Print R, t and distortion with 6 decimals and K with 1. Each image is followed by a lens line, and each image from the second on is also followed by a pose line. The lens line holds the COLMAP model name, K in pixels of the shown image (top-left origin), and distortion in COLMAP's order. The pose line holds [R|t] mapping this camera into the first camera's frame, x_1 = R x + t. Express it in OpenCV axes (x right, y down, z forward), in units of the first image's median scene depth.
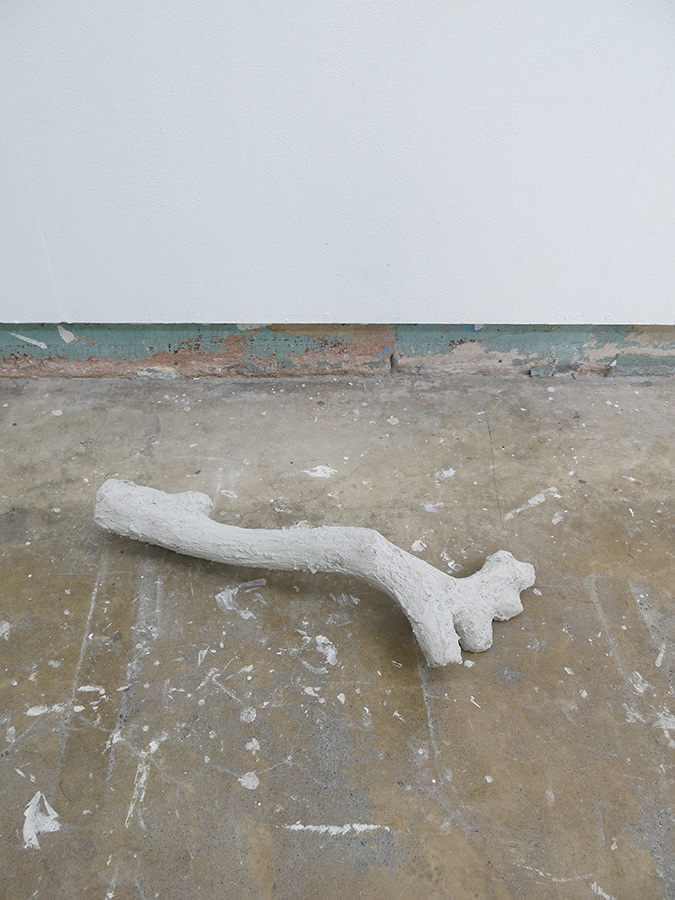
lens RADIAL K [[756.3, 0, 336.1], [0, 756.3, 451.3], [0, 0, 1]] dist [-0.021149, 0.007421]
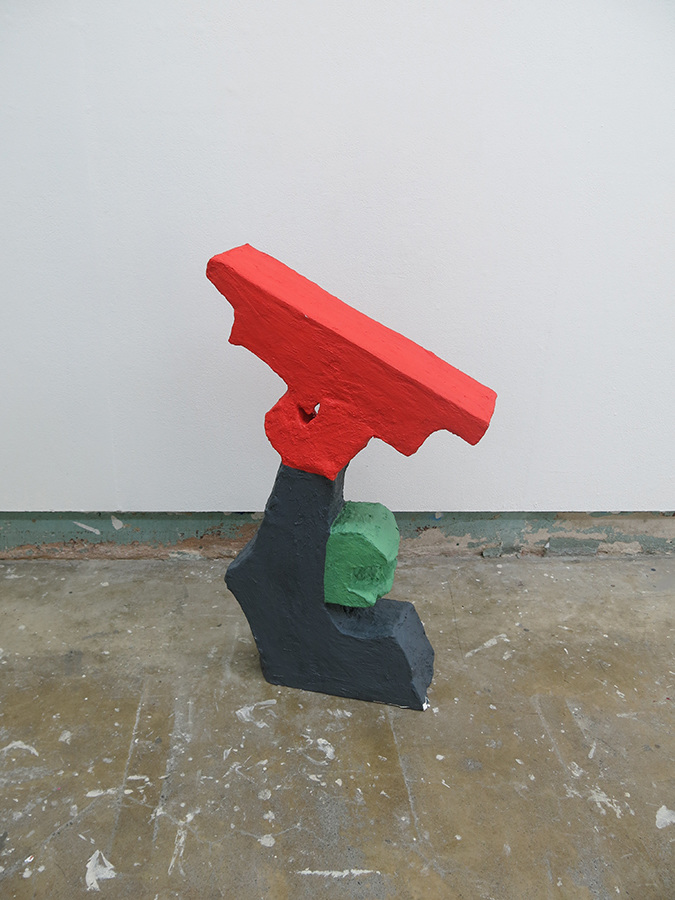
lens RADIAL K [[756.3, 0, 337.1], [0, 756.3, 447.9], [0, 0, 1]] dist [-0.021149, 0.007421]
pose [[0.999619, -0.006149, 0.026926, -0.020688], [0.014763, 0.942910, -0.332719, 0.174120], [-0.023343, 0.332990, 0.942641, -0.286424]]
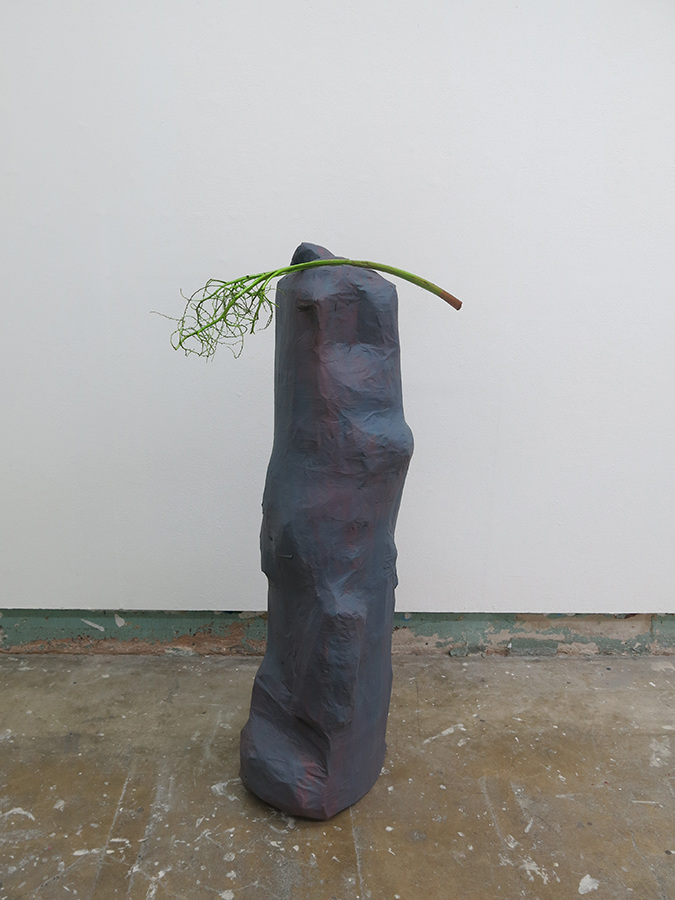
lens RADIAL K [[756.3, 0, 336.6], [0, 756.3, 447.6], [0, 0, 1]] dist [-0.021149, 0.007421]
pose [[0.999961, -0.004195, -0.007785, 0.076333], [-0.000044, 0.877937, -0.478776, 0.271661], [0.008843, 0.478758, 0.877903, -0.464924]]
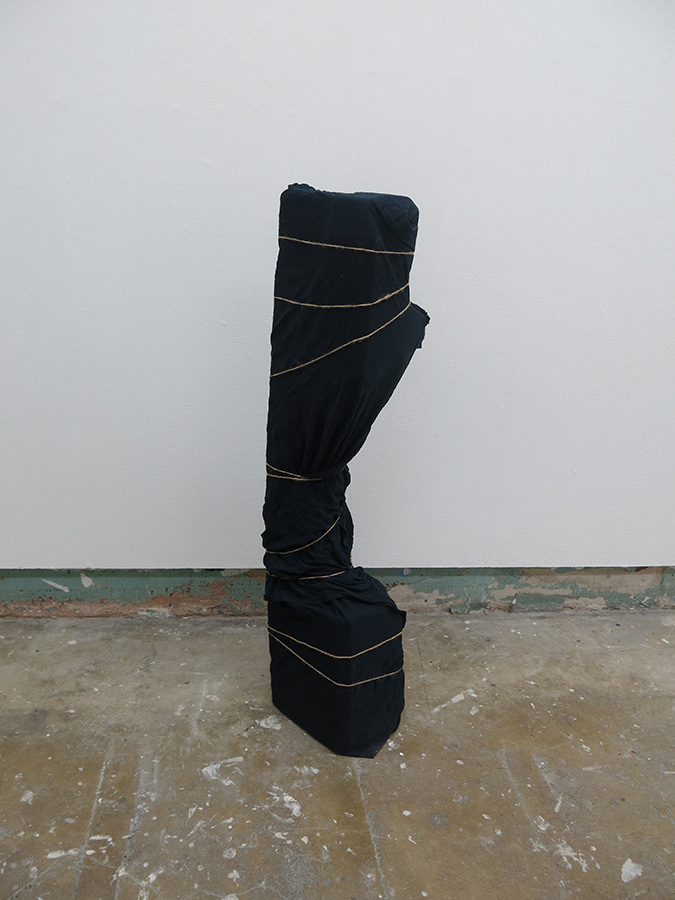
lens RADIAL K [[756.3, 0, 337.1], [0, 756.3, 447.8], [0, 0, 1]] dist [-0.021149, 0.007421]
pose [[0.998252, -0.003116, 0.059016, -0.008768], [0.027133, 0.911305, -0.410836, 0.197429], [-0.052501, 0.411720, 0.909797, -0.311188]]
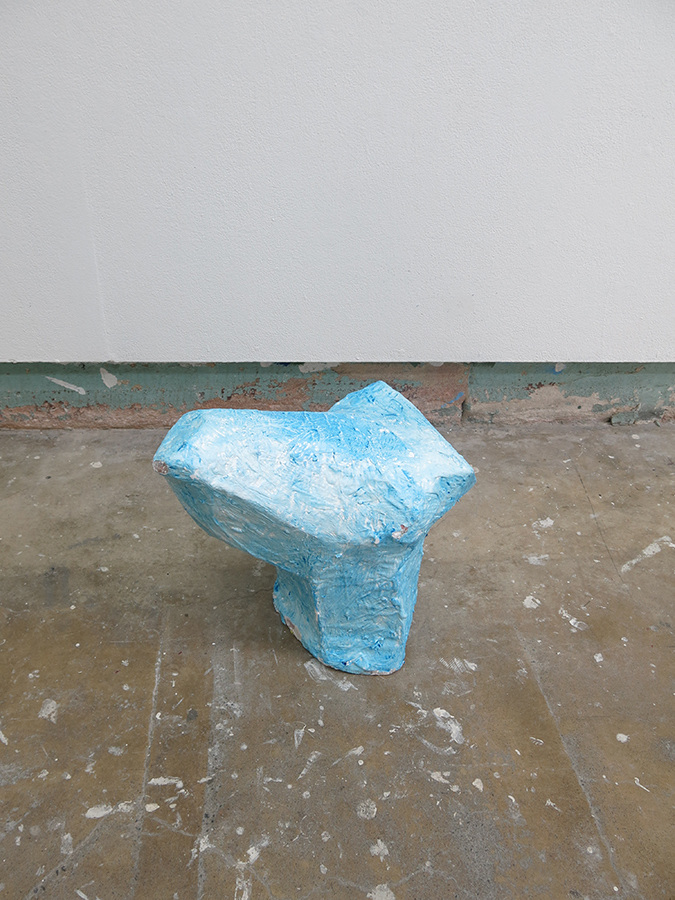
lens RADIAL K [[756.3, 0, 335.3], [0, 756.3, 449.1], [0, 0, 1]] dist [-0.021149, 0.007421]
pose [[0.999356, -0.012033, 0.033799, -0.133226], [0.016605, 0.990232, -0.138440, 0.064115], [-0.031803, 0.138912, 0.989794, 0.125984]]
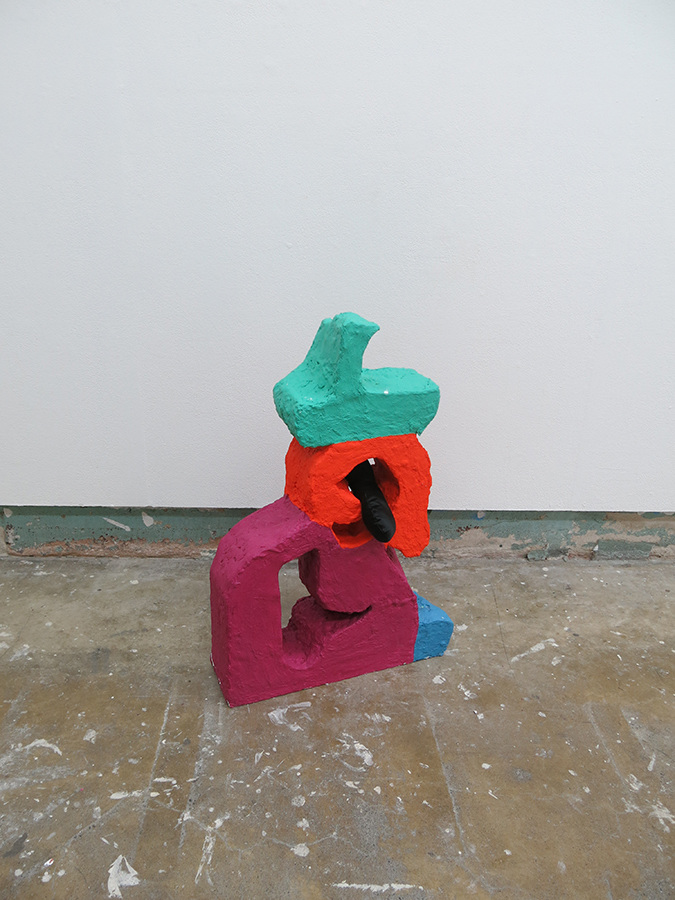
lens RADIAL K [[756.3, 0, 335.5], [0, 756.3, 447.7], [0, 0, 1]] dist [-0.021149, 0.007421]
pose [[0.999823, -0.001742, -0.018719, -0.028060], [-0.005040, 0.934406, -0.356175, 0.196083], [0.018111, 0.356206, 0.934232, -0.220707]]
